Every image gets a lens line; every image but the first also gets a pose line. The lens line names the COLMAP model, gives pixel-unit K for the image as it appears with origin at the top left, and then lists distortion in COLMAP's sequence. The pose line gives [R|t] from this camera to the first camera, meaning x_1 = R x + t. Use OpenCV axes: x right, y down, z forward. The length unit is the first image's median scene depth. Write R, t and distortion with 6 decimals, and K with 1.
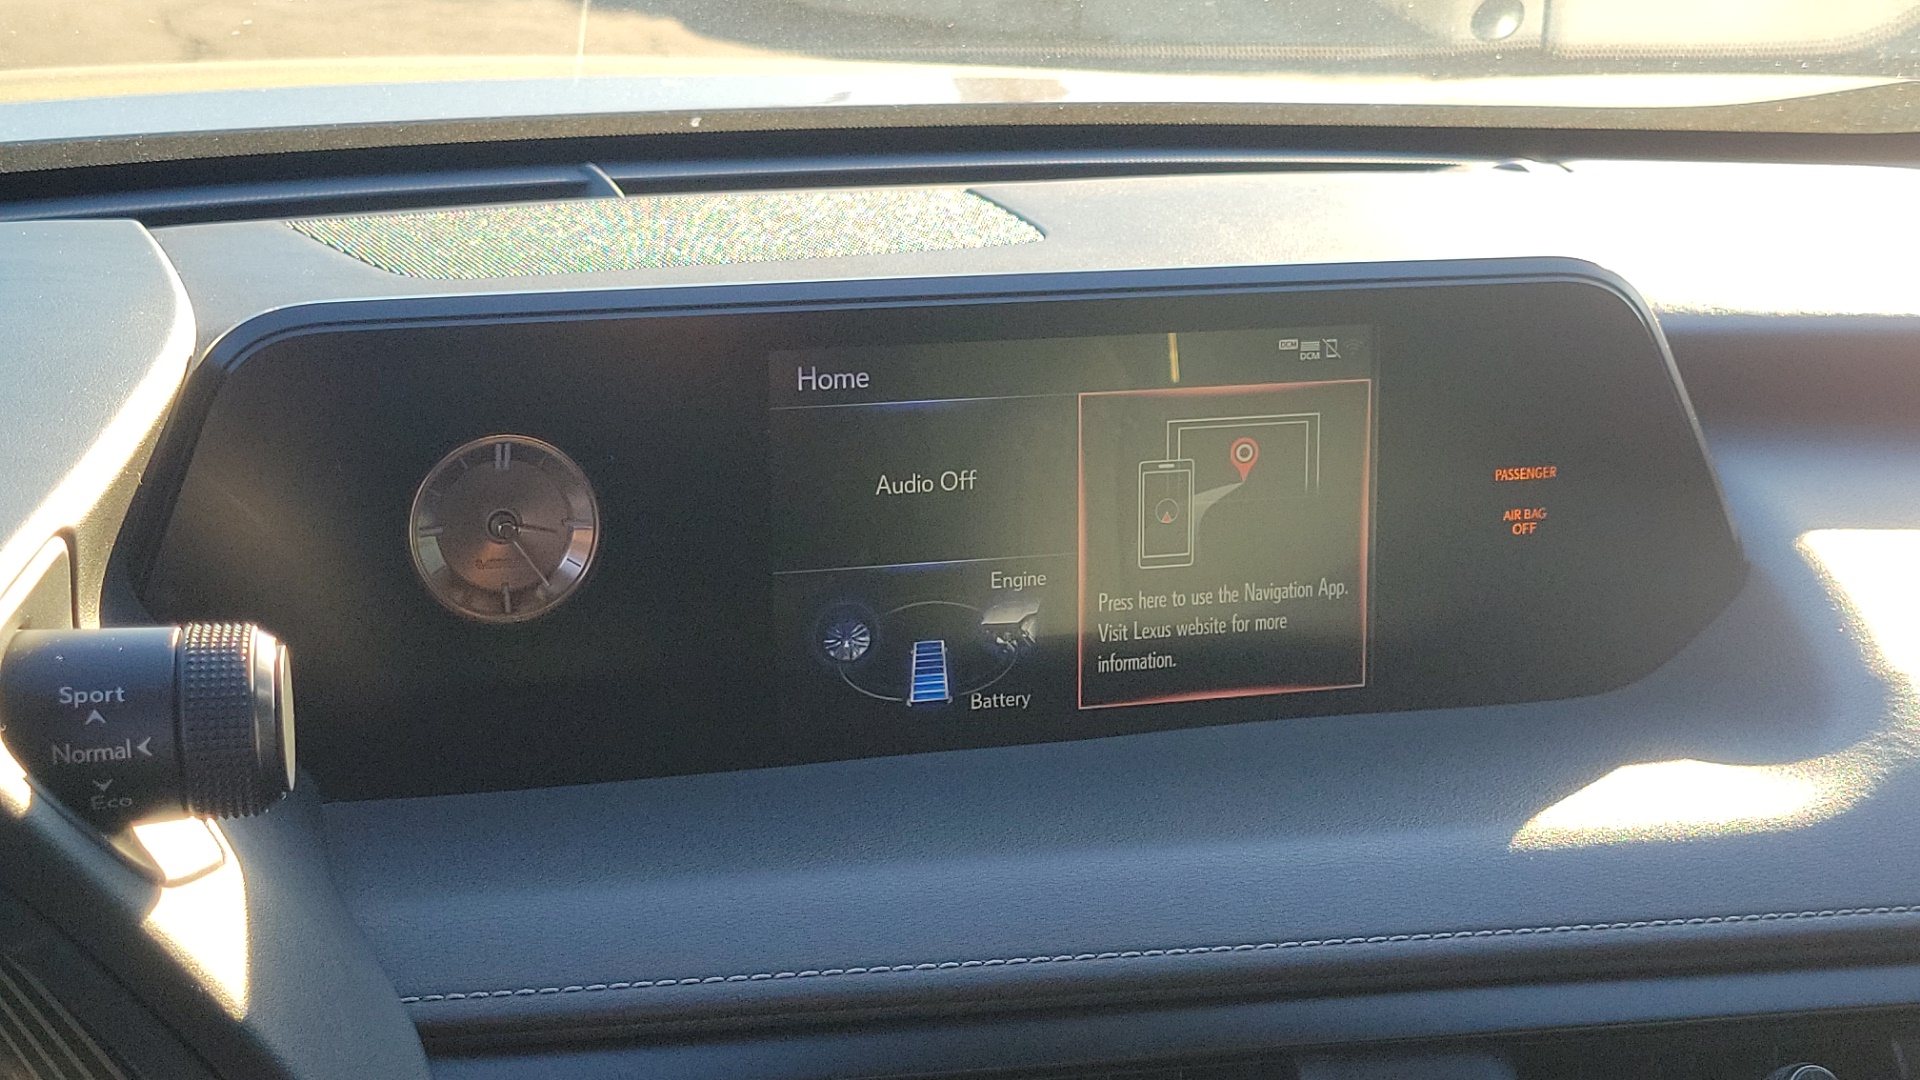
lens RADIAL K [[2919.4, 0, 1078.9], [0, 2919.4, 541.9], [0, 0, 1]] dist [-0.004835, 0.128103]
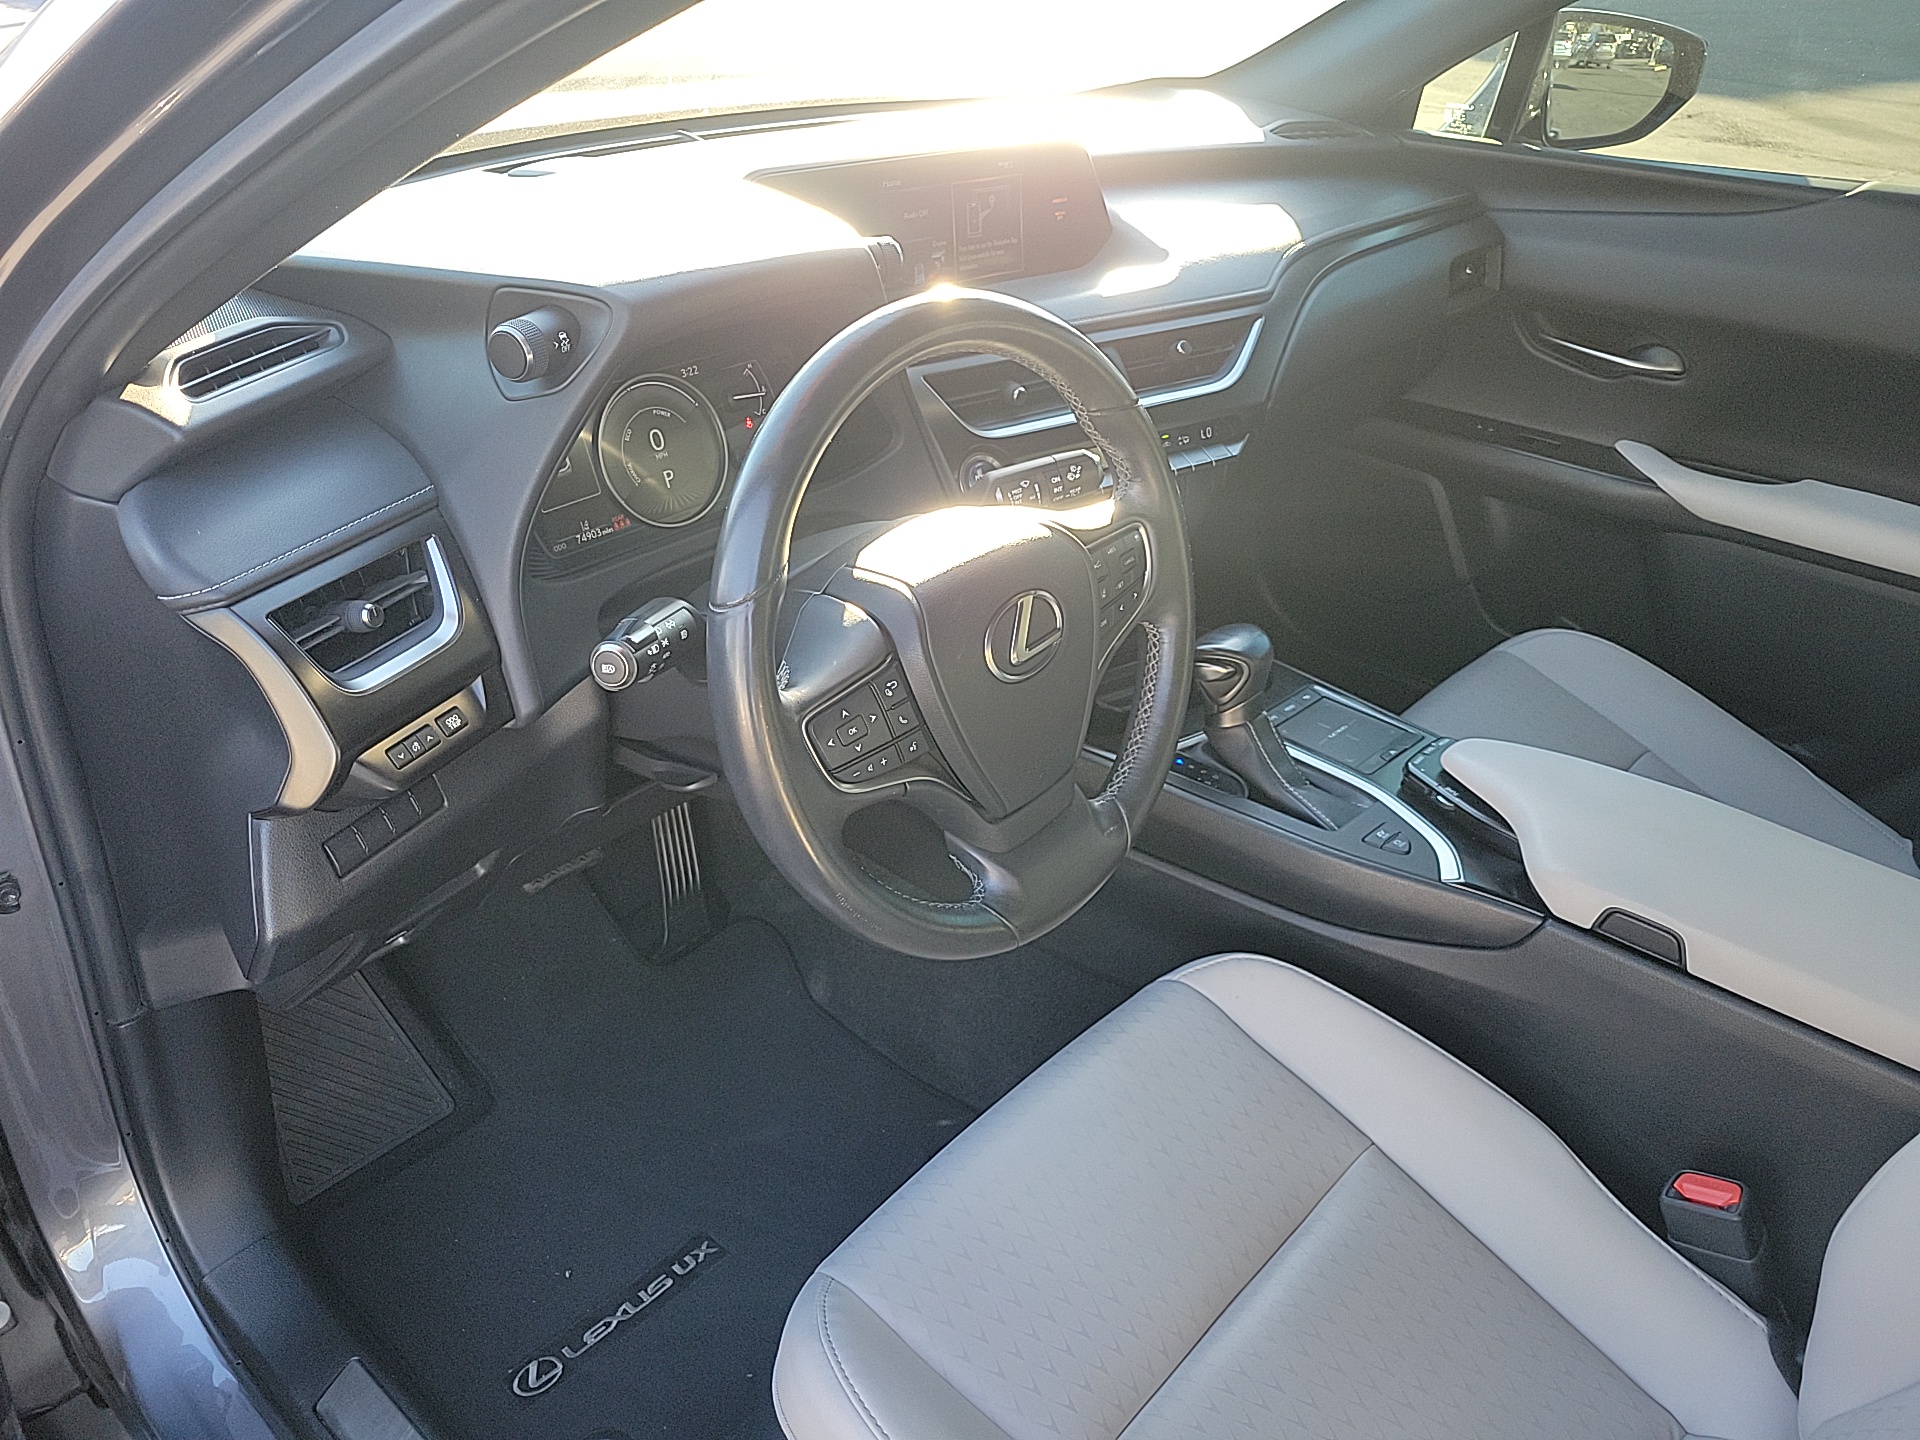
lens RADIAL K [[1458.1, 0, 961.9], [0, 1458.1, 717.0], [0, 0, 1]] dist [0.027885, -0.006141]
pose [[0.930746, -0.194163, 0.309858, -0.621243], [0.111420, 0.957674, 0.265418, 0.091003], [-0.348277, -0.212512, 0.912985, -0.669864]]
